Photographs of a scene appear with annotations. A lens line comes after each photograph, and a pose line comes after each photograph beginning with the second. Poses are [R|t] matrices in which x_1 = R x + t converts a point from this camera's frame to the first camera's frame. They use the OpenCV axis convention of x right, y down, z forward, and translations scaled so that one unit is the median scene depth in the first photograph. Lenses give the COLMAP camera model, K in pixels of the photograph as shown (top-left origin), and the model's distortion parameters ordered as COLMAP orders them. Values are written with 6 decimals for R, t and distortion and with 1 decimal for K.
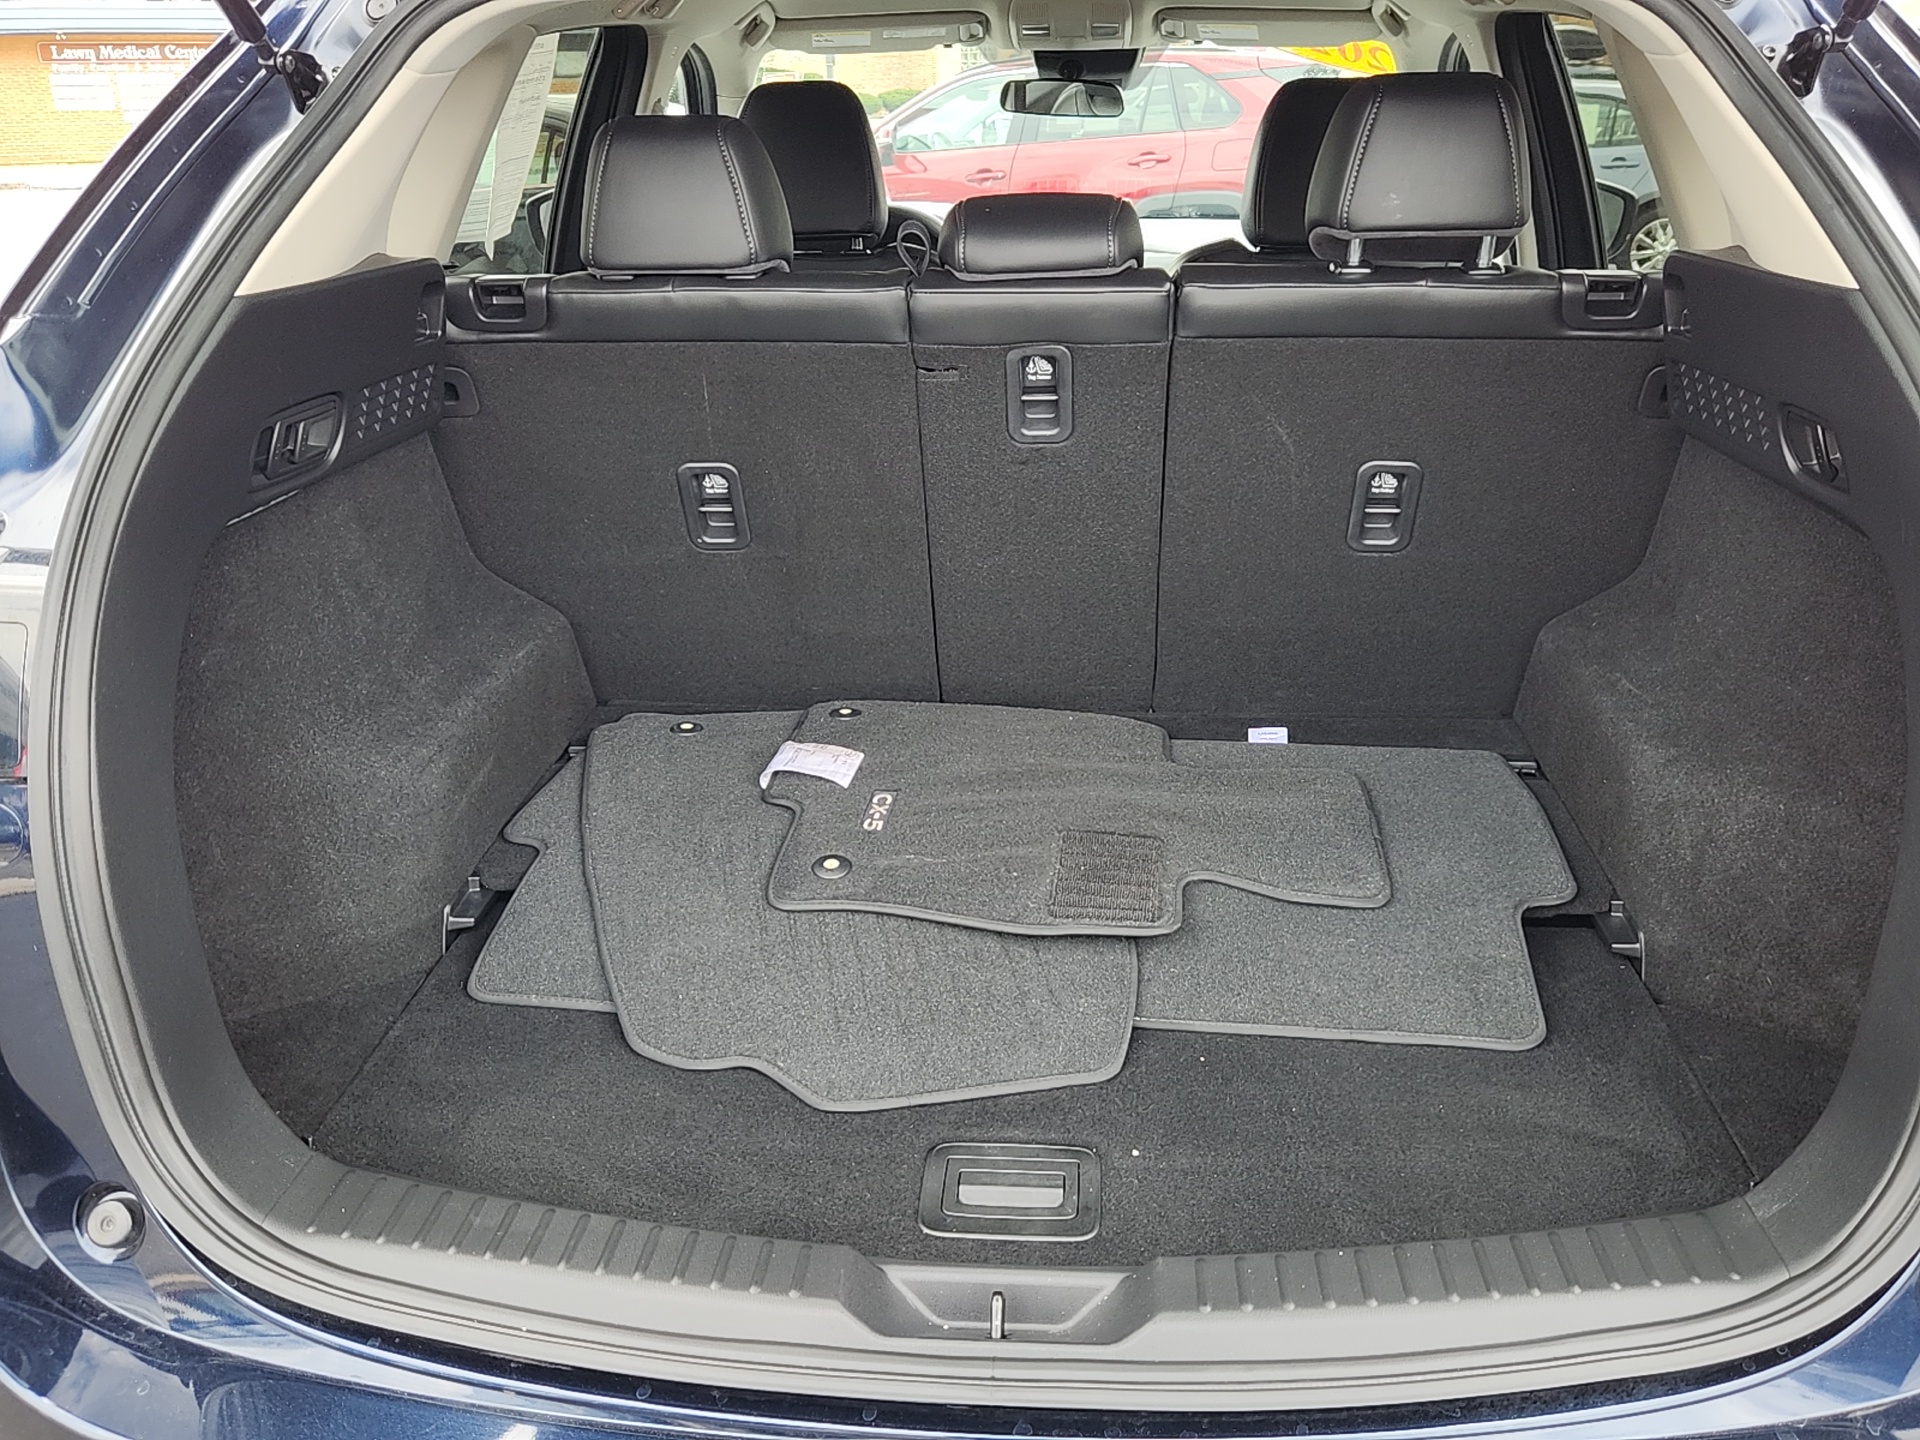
lens RADIAL K [[1651.2, 0, 967.1], [0, 1651.2, 736.2], [0, 0, 1]] dist [0.065018, -0.086864]
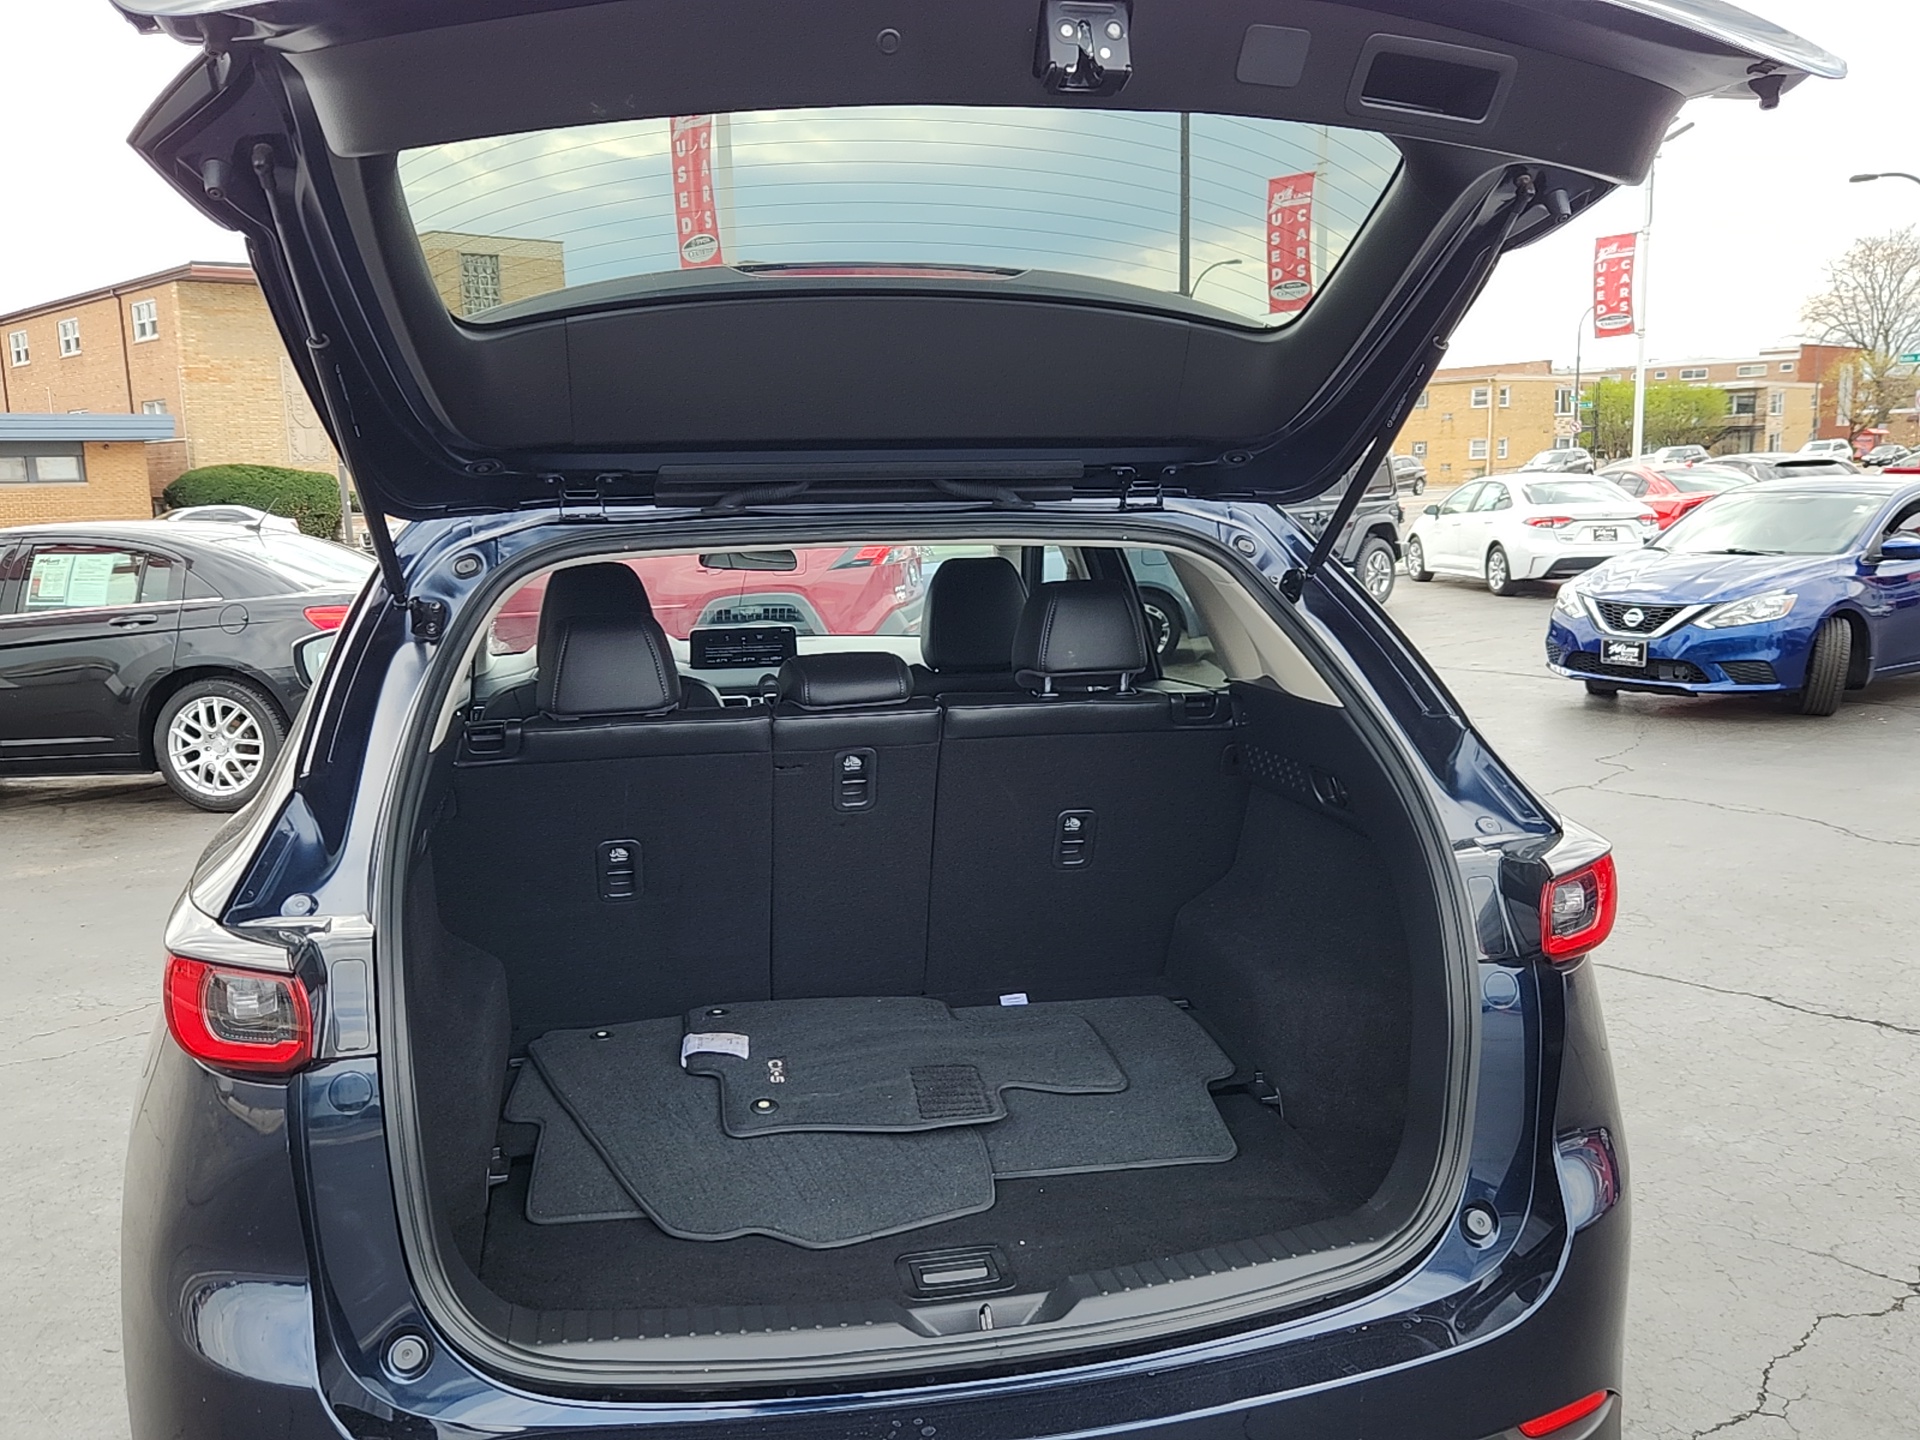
lens RADIAL K [[1651.2, 0, 949.3], [0, 1651.2, 712.9], [0, 0, 1]] dist [0.065018, -0.086864]
pose [[0.961711, -0.044151, 0.270487, -0.310359], [0.105370, 0.970646, -0.216205, 0.076877], [-0.253002, 0.236427, 0.938132, -0.499919]]
